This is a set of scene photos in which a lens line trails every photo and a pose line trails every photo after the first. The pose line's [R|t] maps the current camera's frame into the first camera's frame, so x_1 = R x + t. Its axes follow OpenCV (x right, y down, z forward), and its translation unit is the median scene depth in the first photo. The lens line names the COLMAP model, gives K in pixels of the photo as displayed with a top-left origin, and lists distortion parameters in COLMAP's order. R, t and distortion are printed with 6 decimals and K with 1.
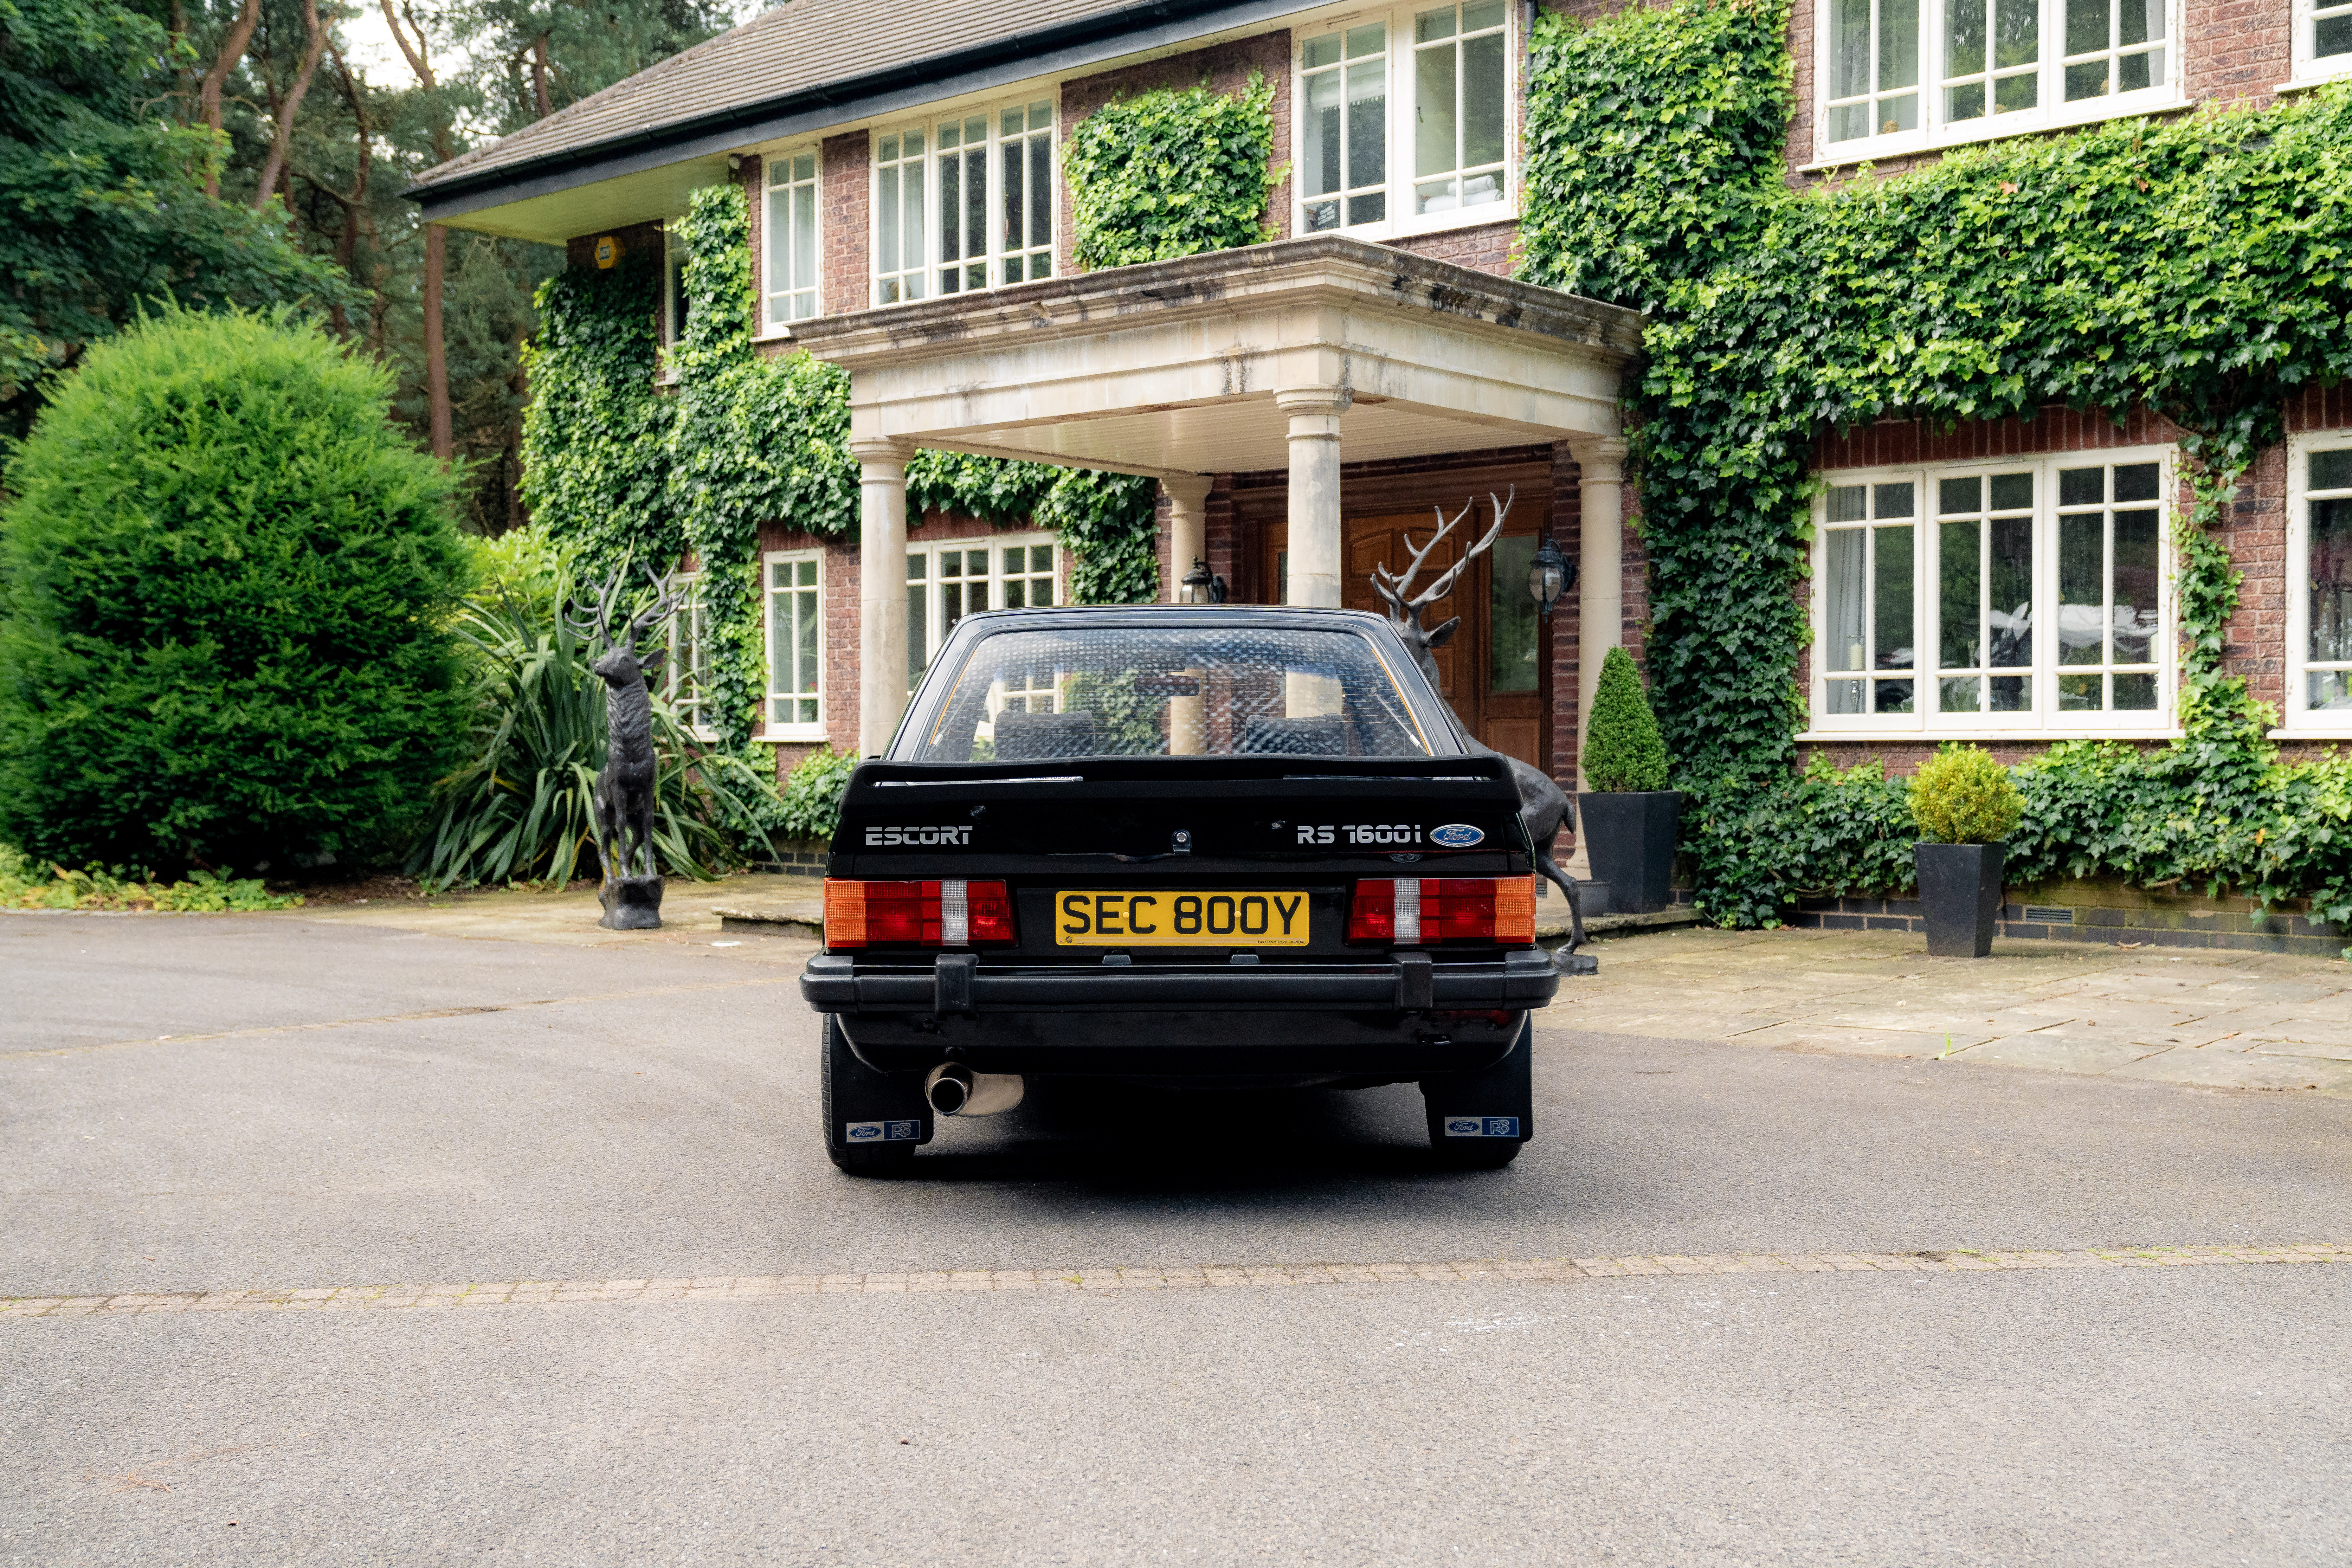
lens RADIAL K [[2482.9, 0, 1175.0], [0, 2482.9, 779.2], [0, 0, 1]] dist [0.044739, -0.010282]
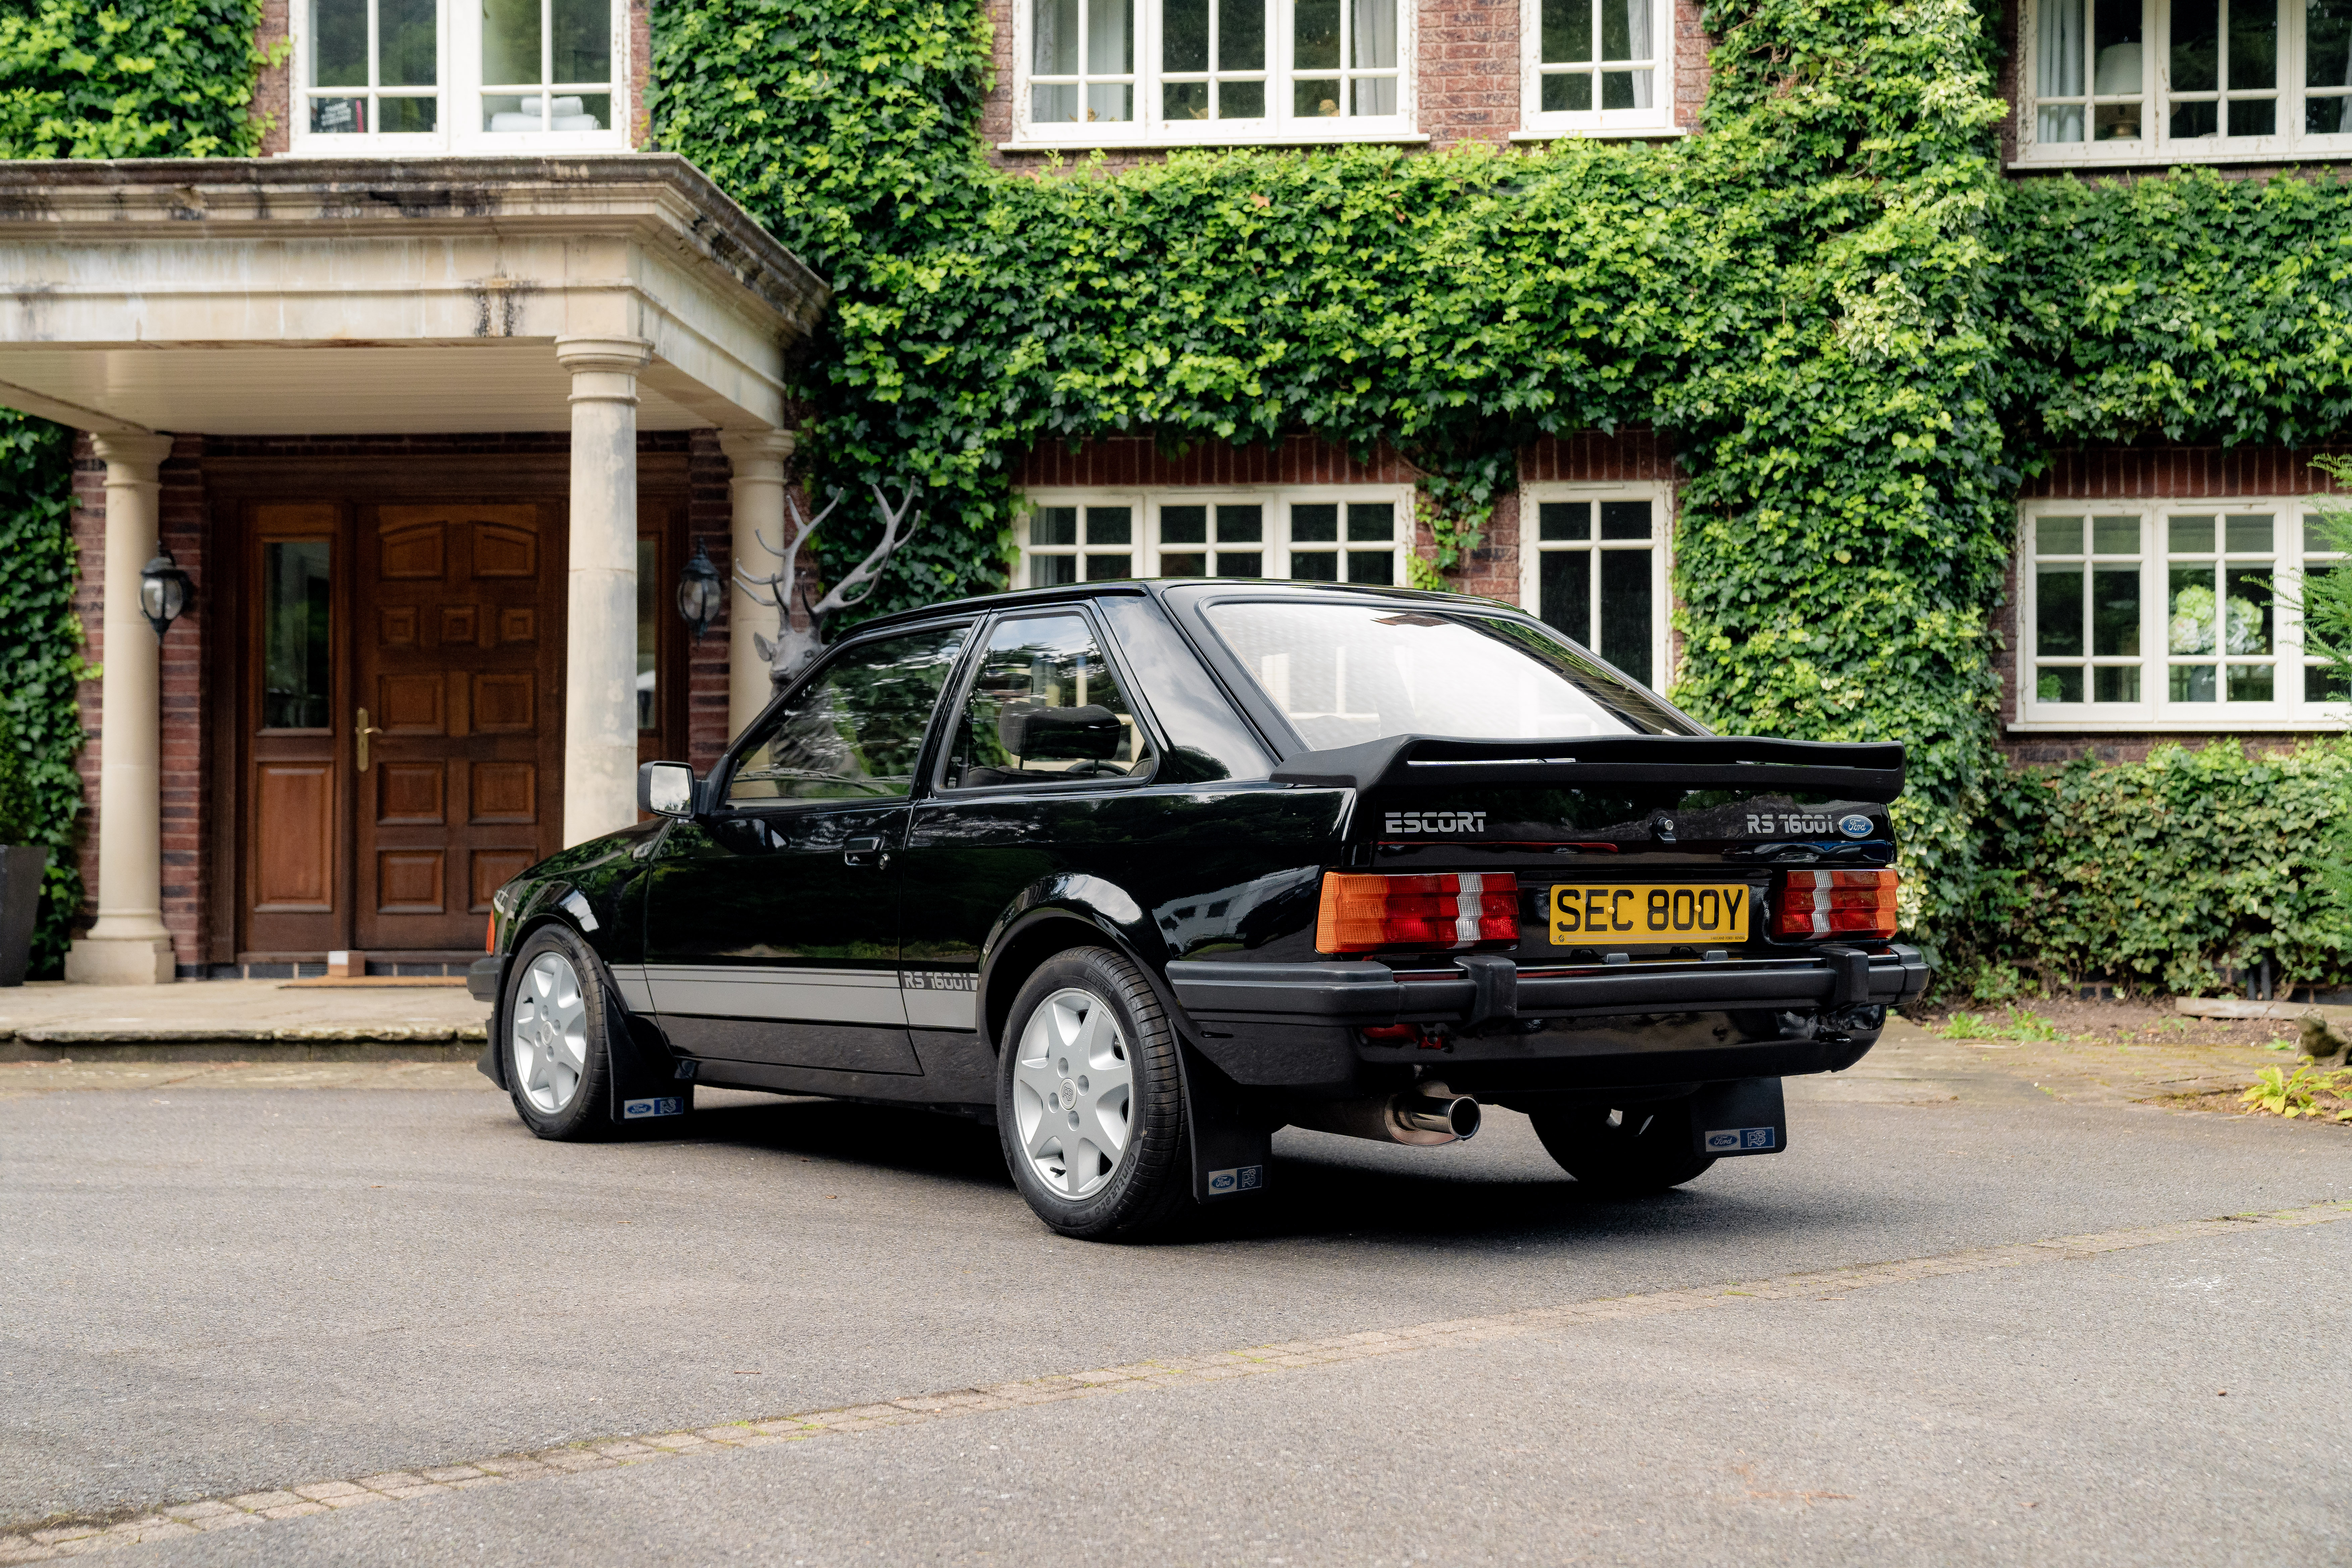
lens RADIAL K [[3128.7, 0, 1160.7], [0, 3128.7, 773.3], [0, 0, 1]] dist [0.077249, 0.025191]
pose [[0.819595, 0.015938, 0.572721, -0.338127], [0.005497, 0.999348, -0.035677, 0.018334], [-0.572917, 0.032389, 0.818973, 0.060246]]
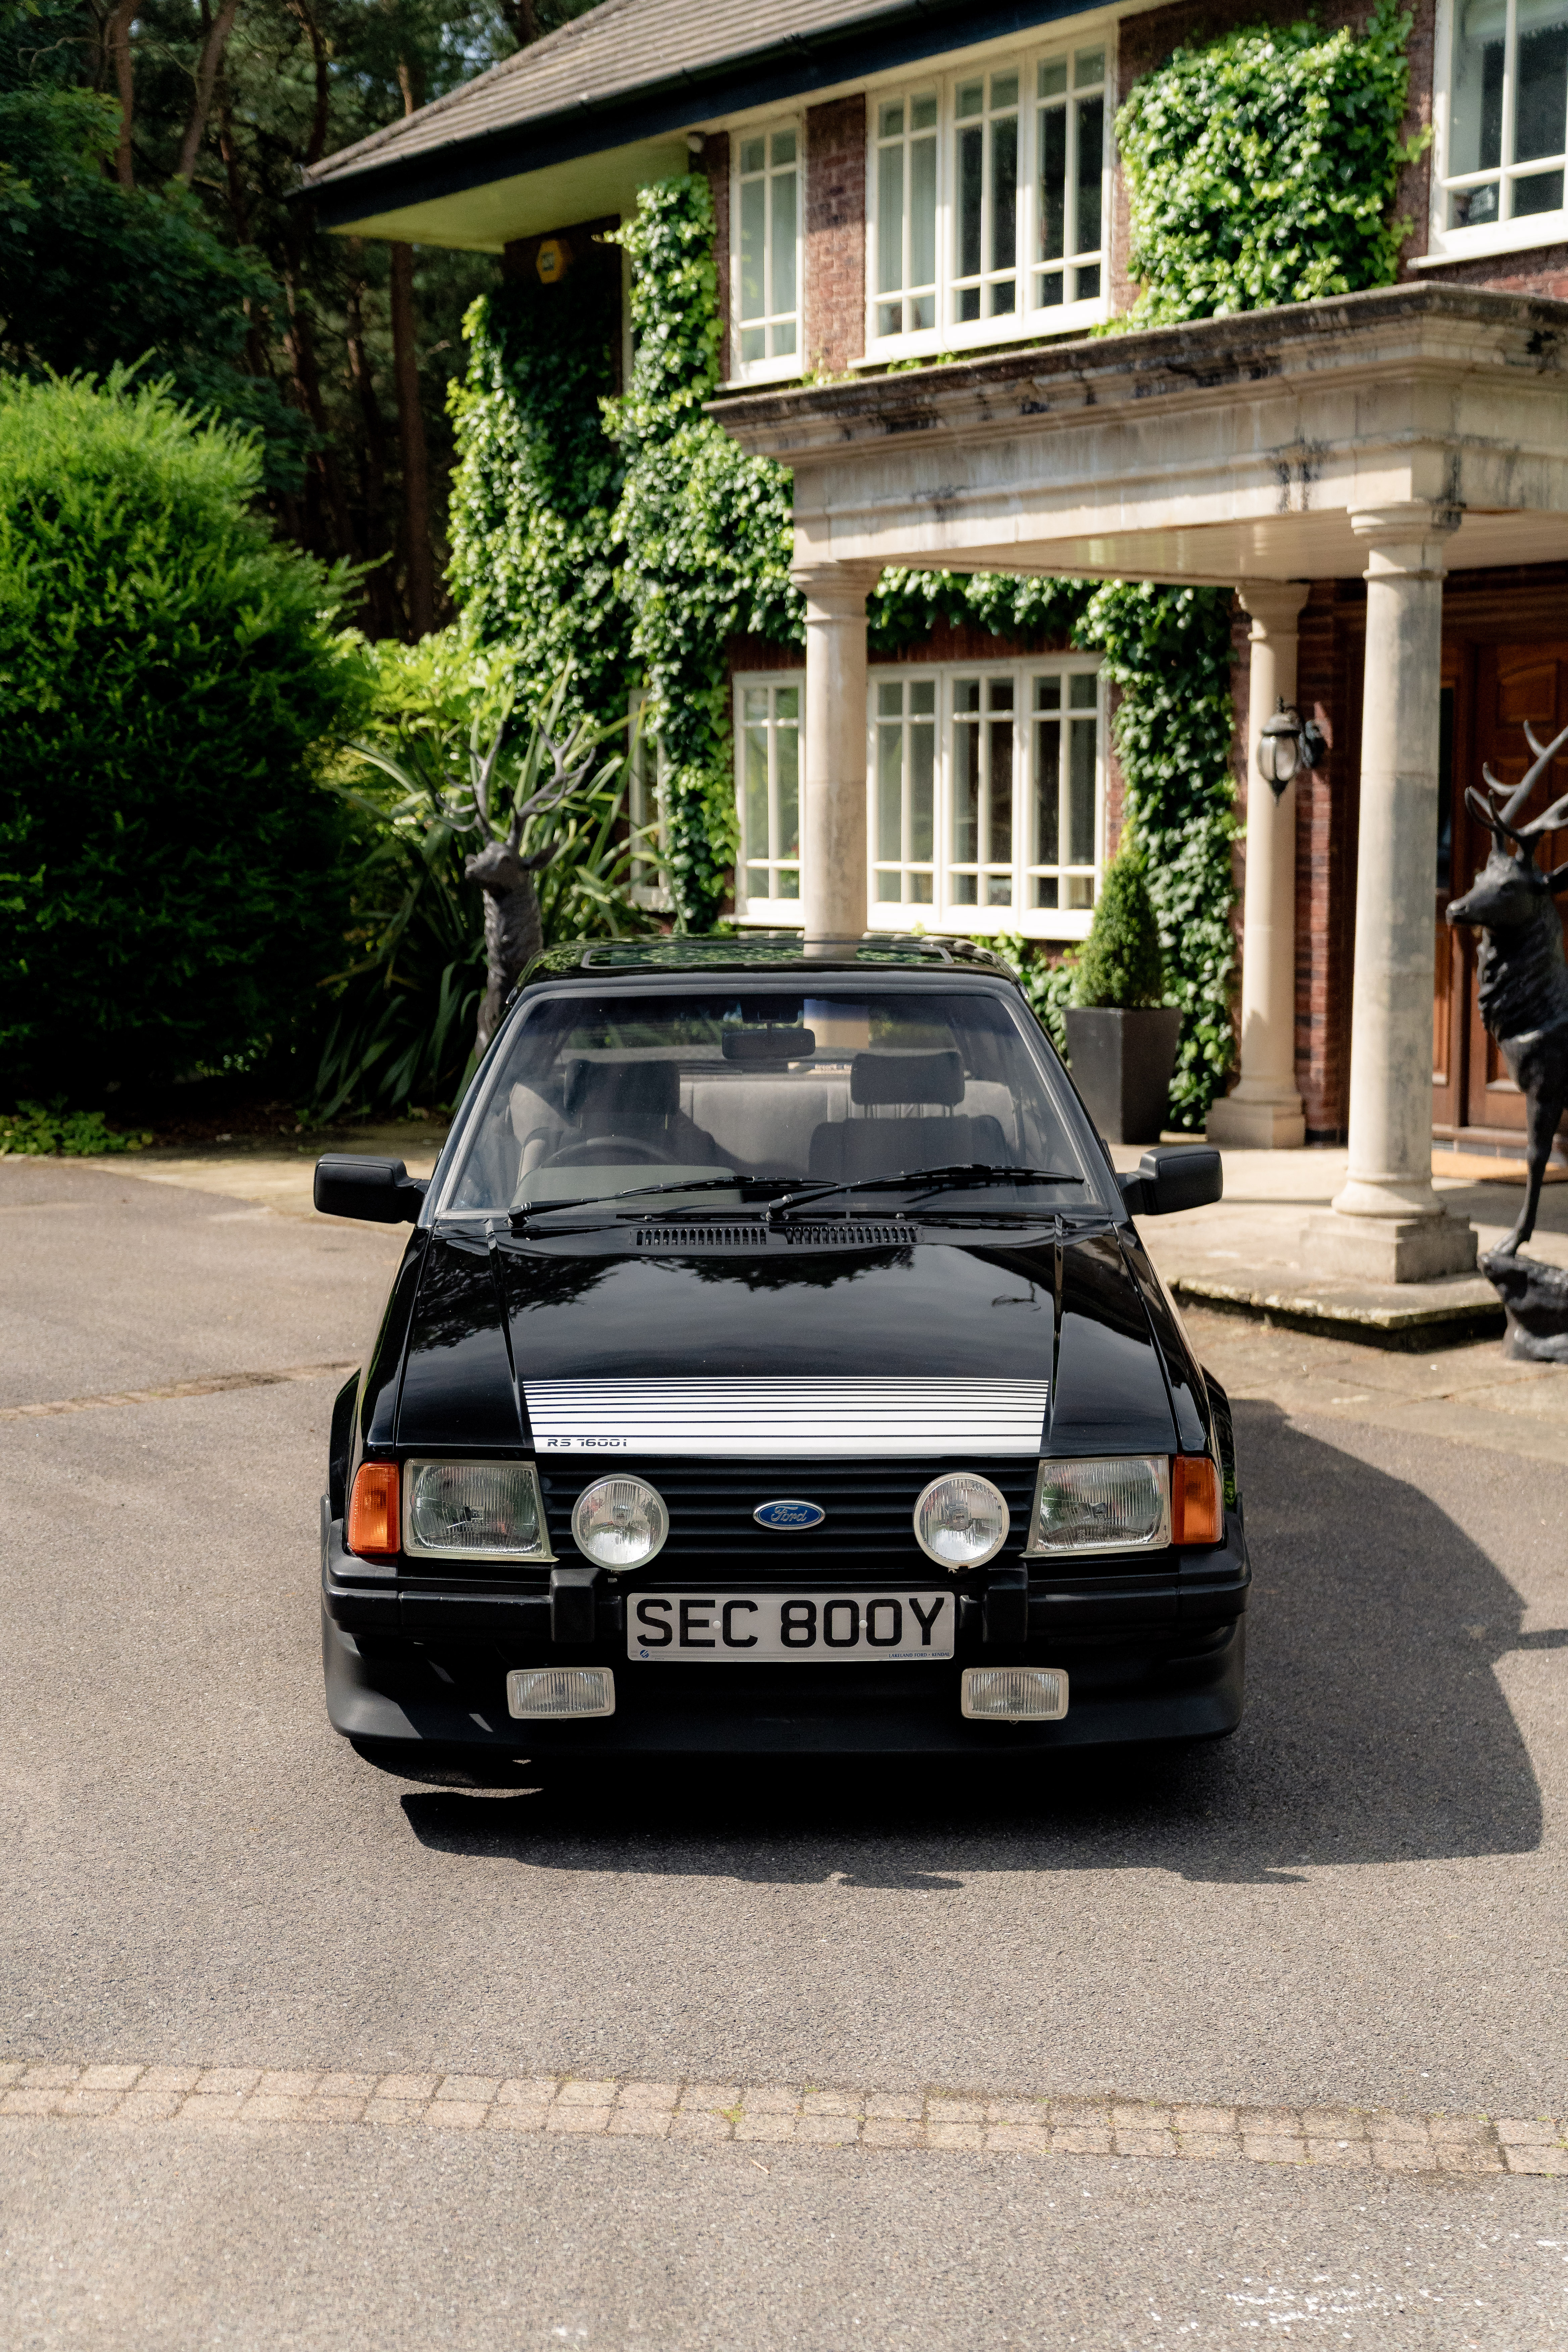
lens RADIAL K [[3117.4, 0, 769.9], [0, 3117.4, 1187.6], [0, 0, 1]] dist [0.103304, -0.085082]
pose [[0.980631, 0.021680, -0.194663, 0.050631], [-0.000254, 0.993995, 0.109427, -0.055908], [0.195867, -0.107258, 0.974747, 0.070749]]
